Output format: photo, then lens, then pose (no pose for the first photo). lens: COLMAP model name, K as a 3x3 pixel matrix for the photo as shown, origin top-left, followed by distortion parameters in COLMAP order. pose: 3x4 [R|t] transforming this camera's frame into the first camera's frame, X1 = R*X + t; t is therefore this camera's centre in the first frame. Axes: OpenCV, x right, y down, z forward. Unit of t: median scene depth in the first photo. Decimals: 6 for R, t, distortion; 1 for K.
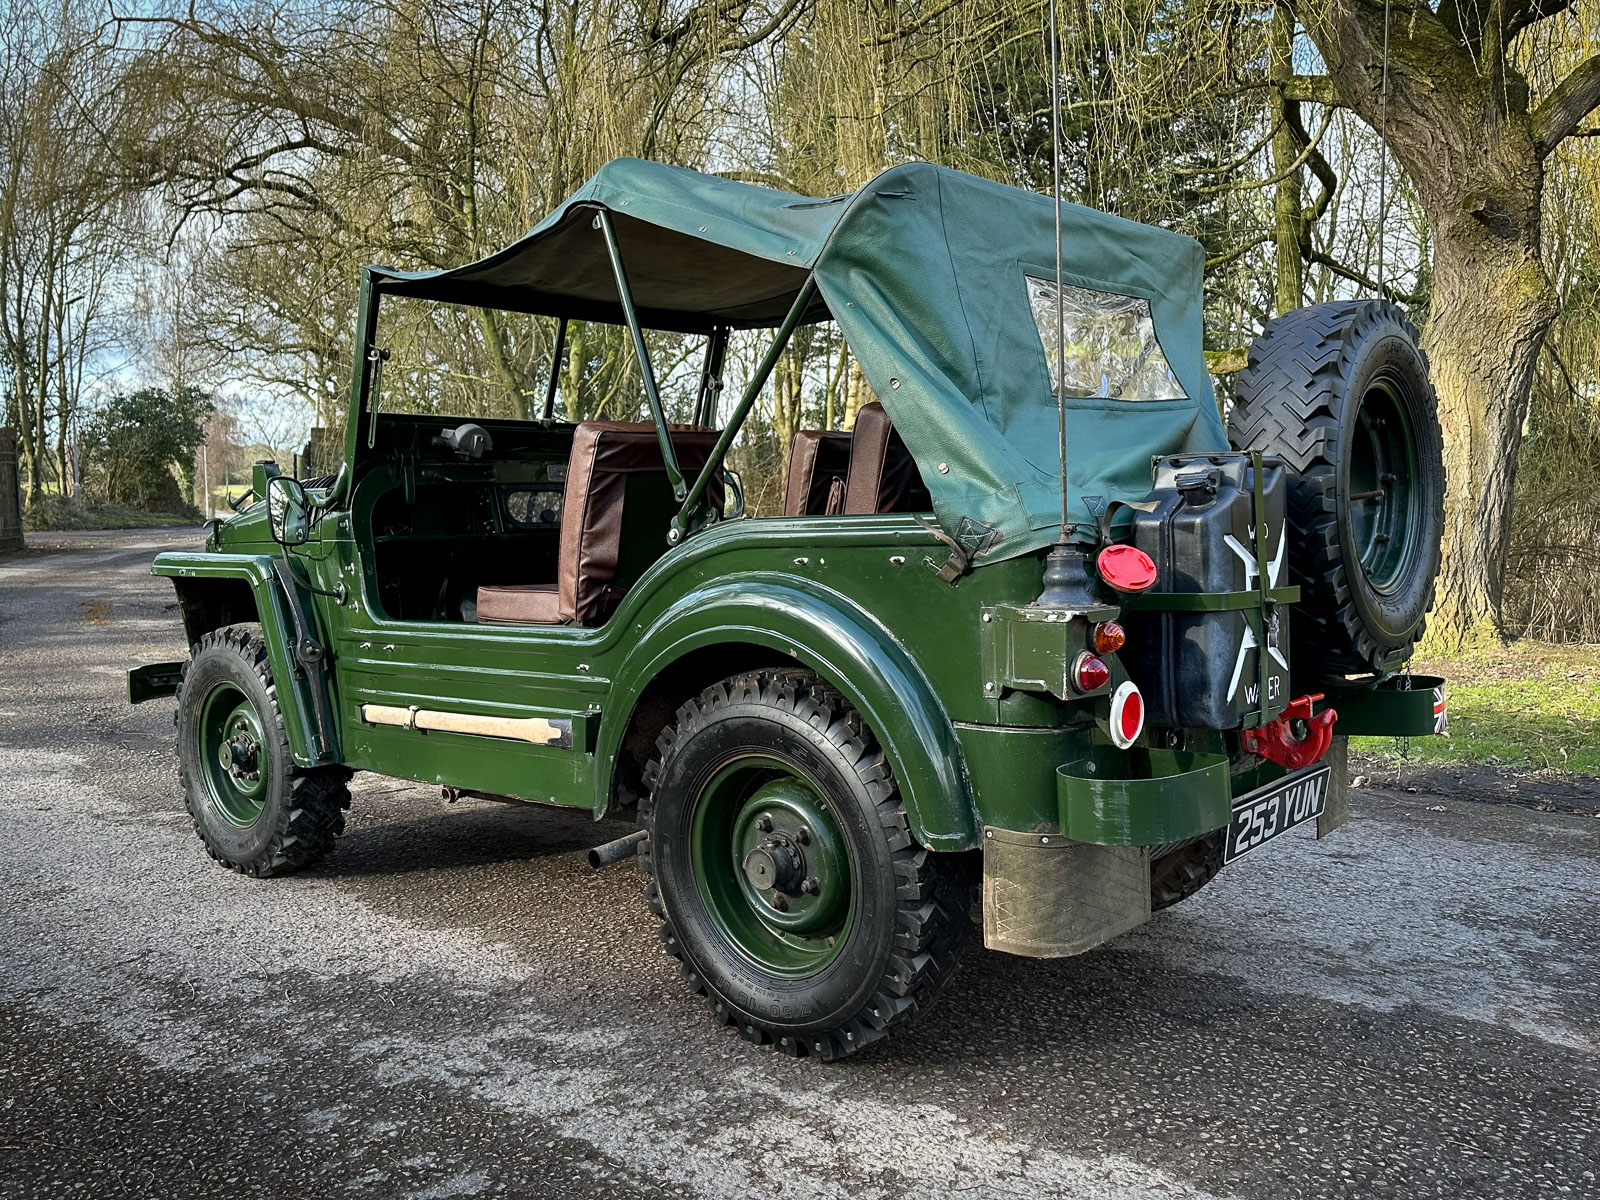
lens RADIAL K [[1358.1, 0, 748.0], [0, 1358.1, 594.3], [0, 0, 1]] dist [0.101225, -0.142409]
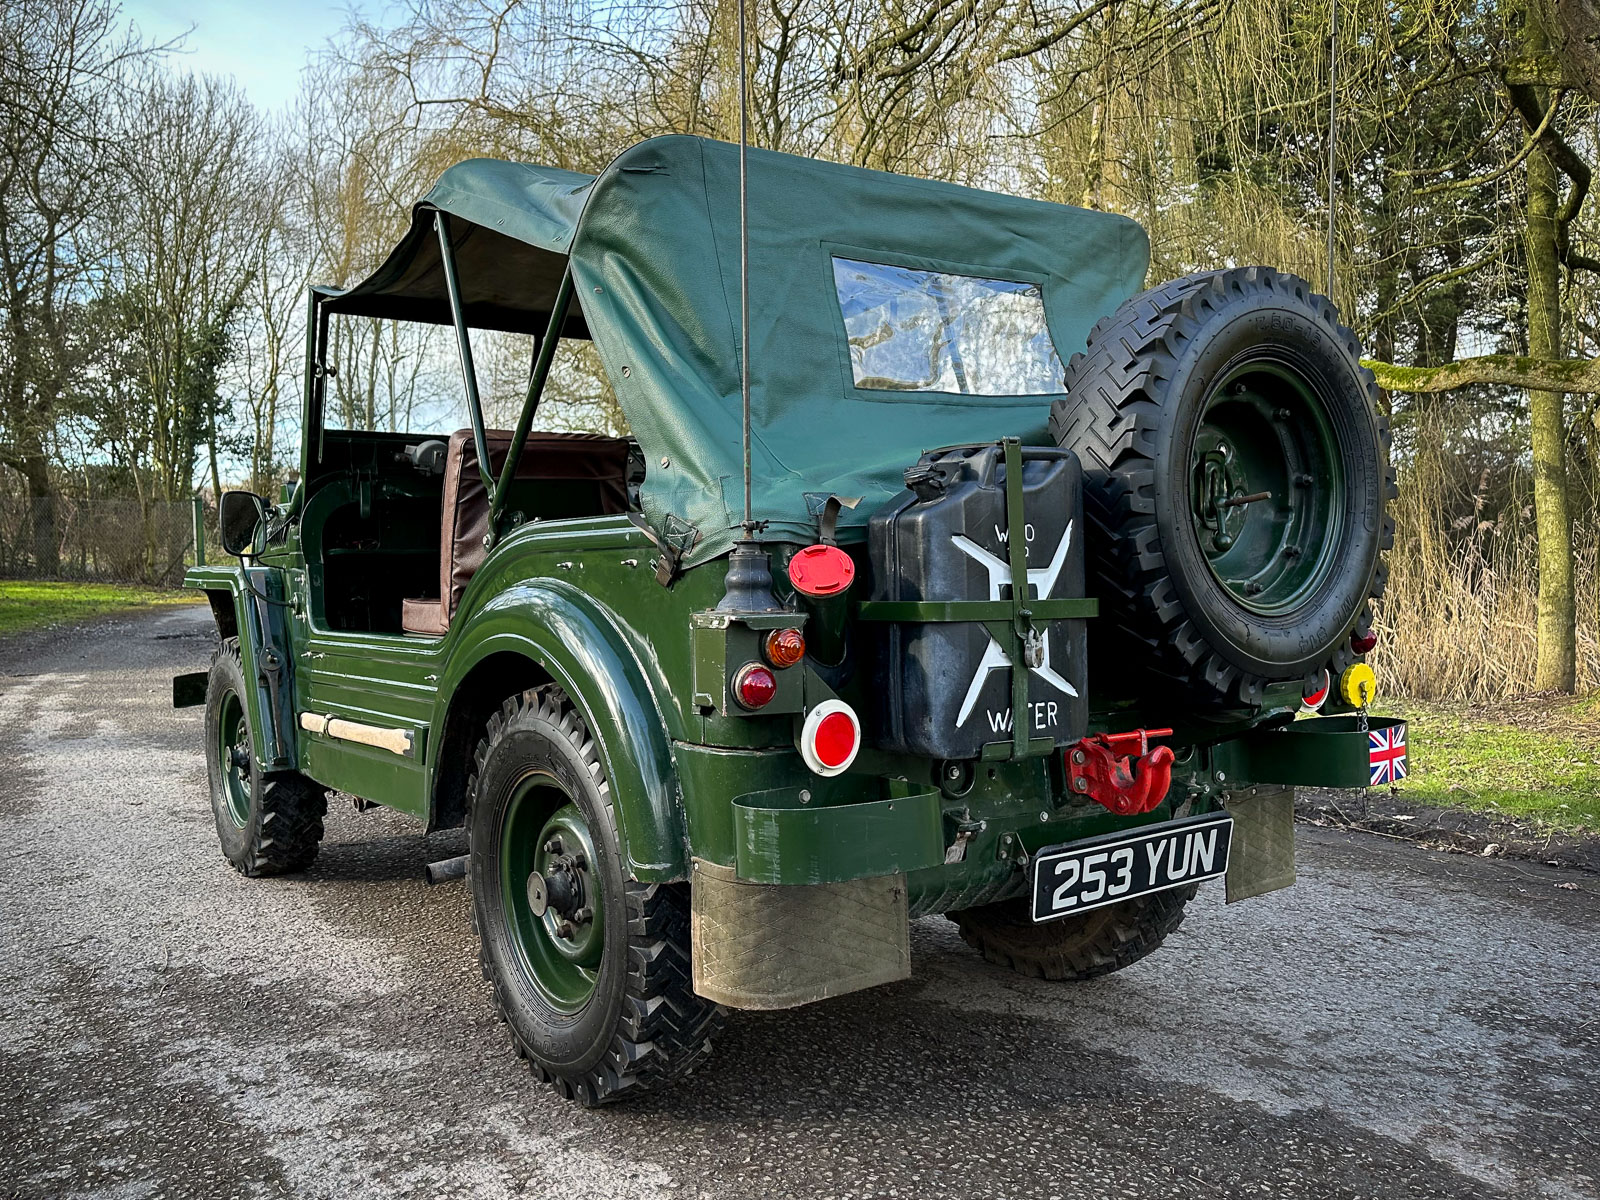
lens RADIAL K [[1333.0, 0, 741.0], [0, 1333.0, 598.6], [0, 0, 1]] dist [0.090388, -0.122686]
pose [[0.971441, 0.013923, -0.236873, 0.375381], [-0.020277, 0.999496, -0.024409, 0.018292], [0.236414, 0.028515, 0.971234, 0.131748]]
